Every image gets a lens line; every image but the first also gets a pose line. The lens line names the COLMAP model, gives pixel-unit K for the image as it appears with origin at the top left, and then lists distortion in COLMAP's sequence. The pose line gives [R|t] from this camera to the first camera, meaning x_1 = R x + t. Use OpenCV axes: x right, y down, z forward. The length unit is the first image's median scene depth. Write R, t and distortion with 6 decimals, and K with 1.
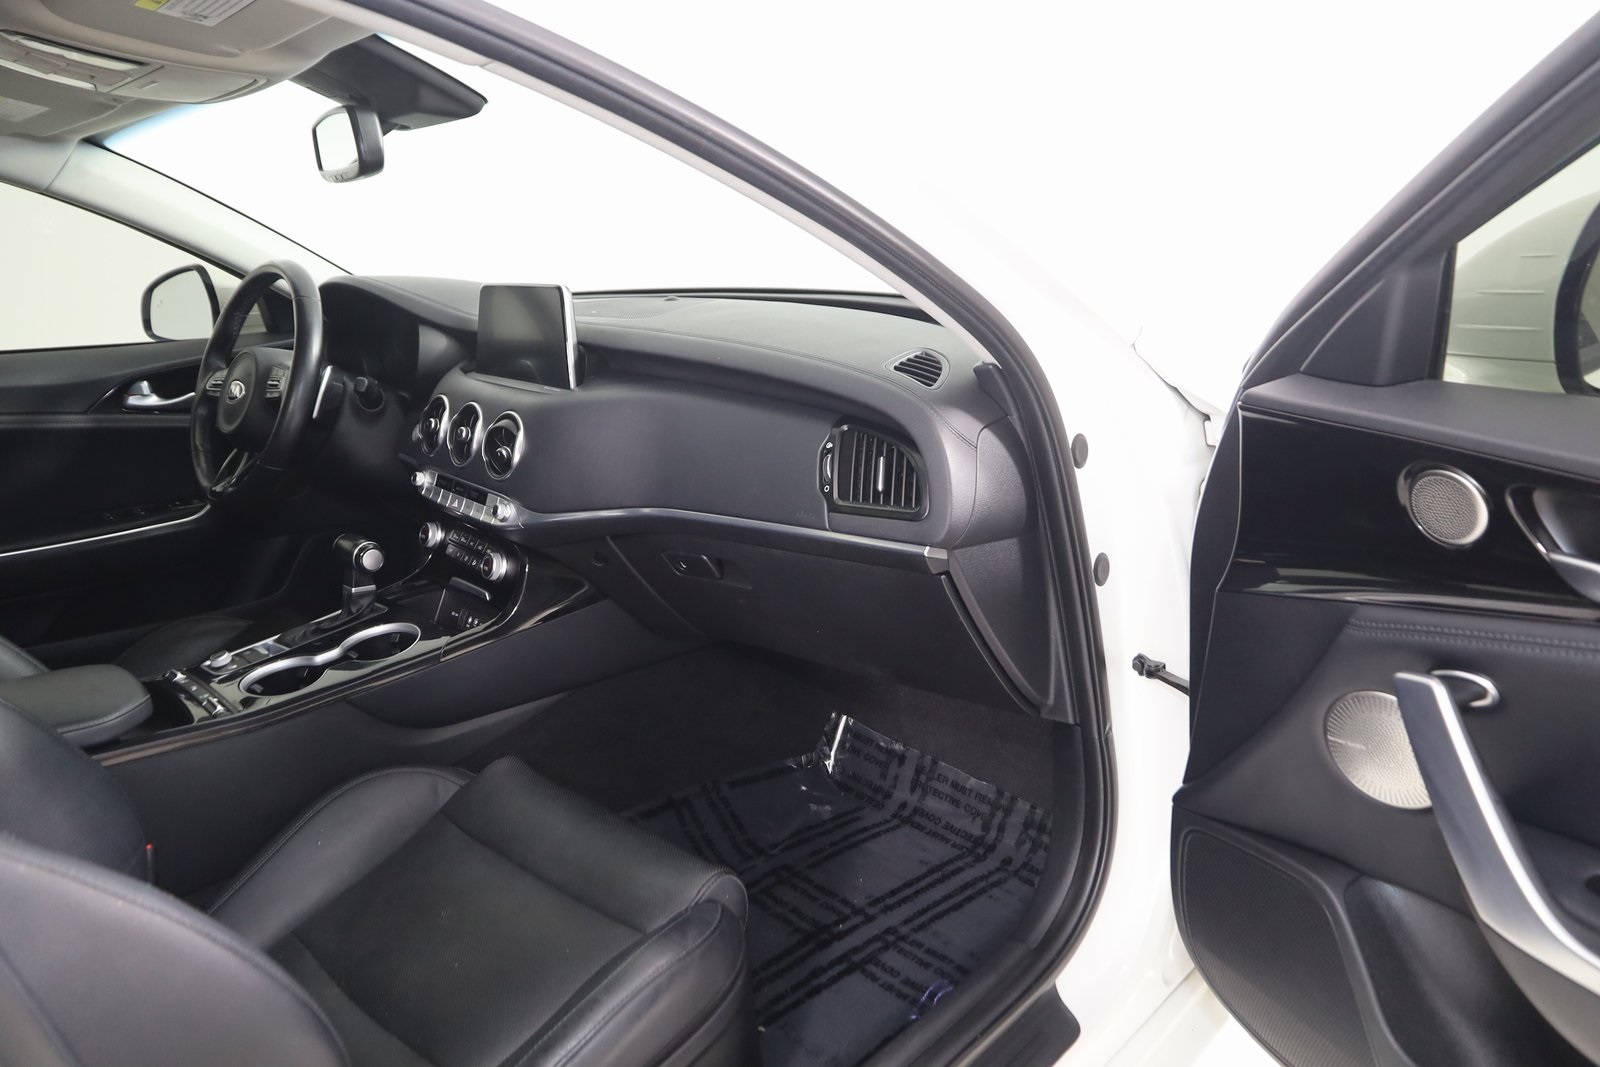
lens RADIAL K [[1084.8, 0, 809.4], [0, 1084.8, 532.8], [0, 0, 1]] dist [-0.100277, 0.045284]
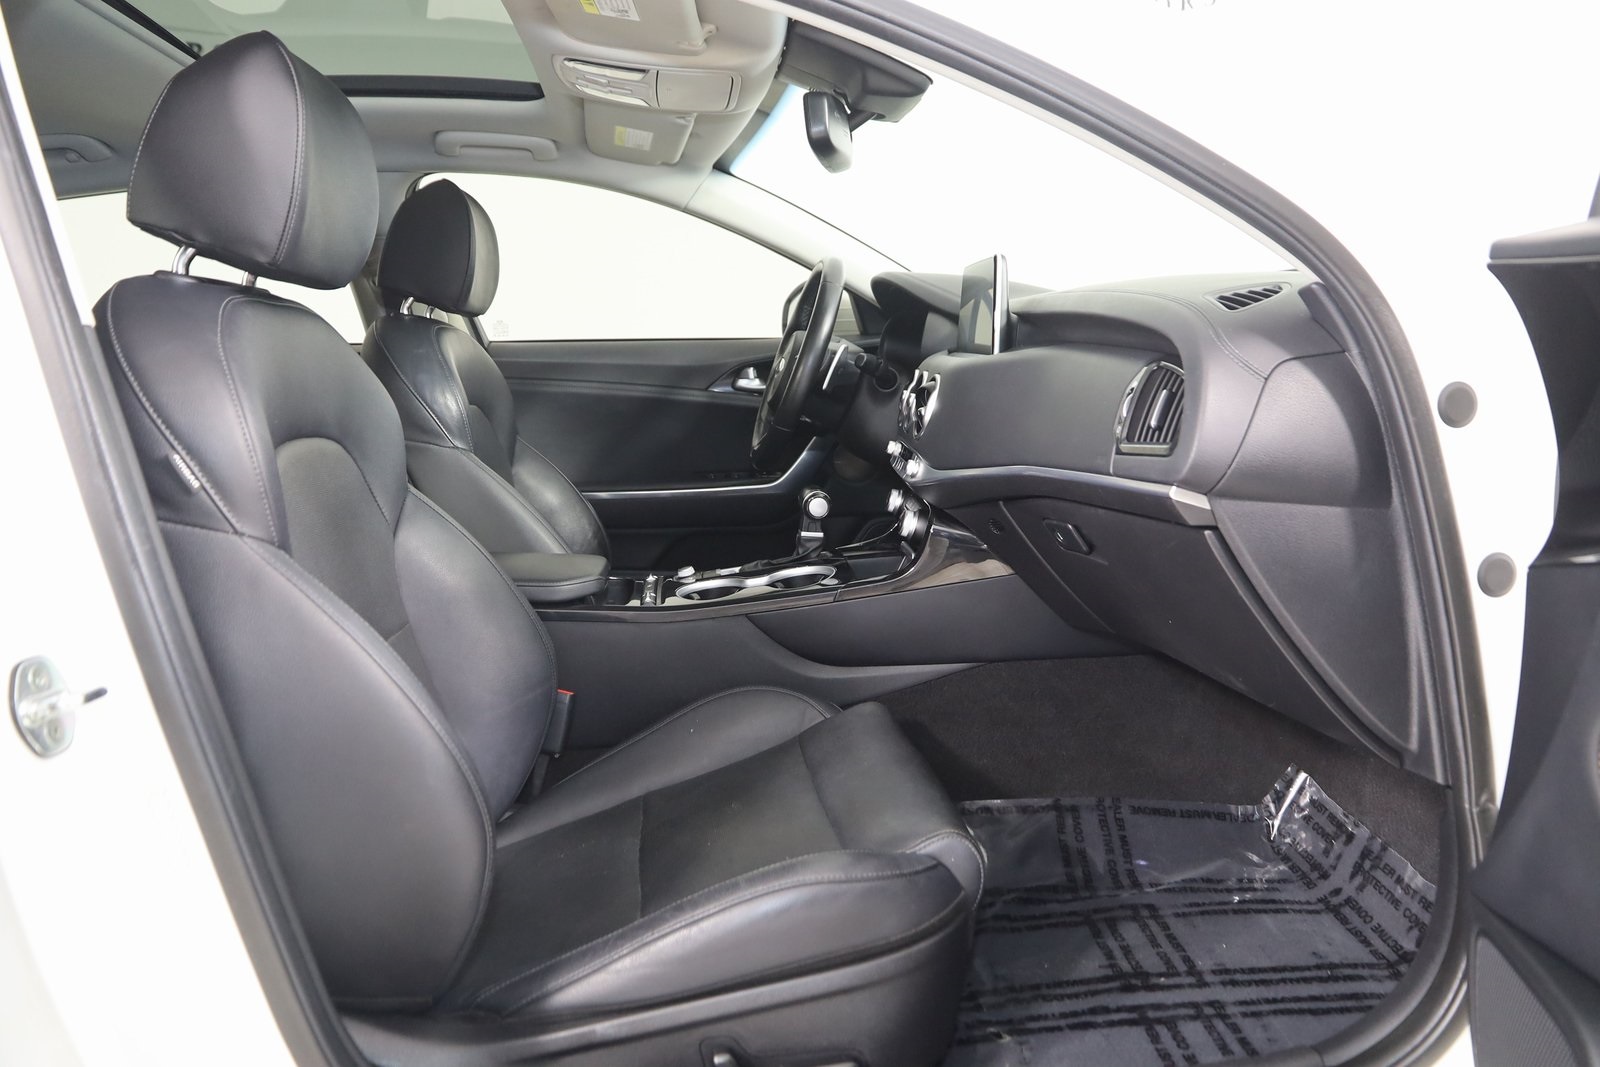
lens RADIAL K [[1084.8, 0, 812.9], [0, 1084.8, 519.7], [0, 0, 1]] dist [-0.100277, 0.045284]
pose [[0.770751, 0.101217, -0.629045, 0.266288], [-0.156069, 0.987215, -0.032378, 0.068883], [0.617726, 0.123130, 0.776694, 0.118924]]
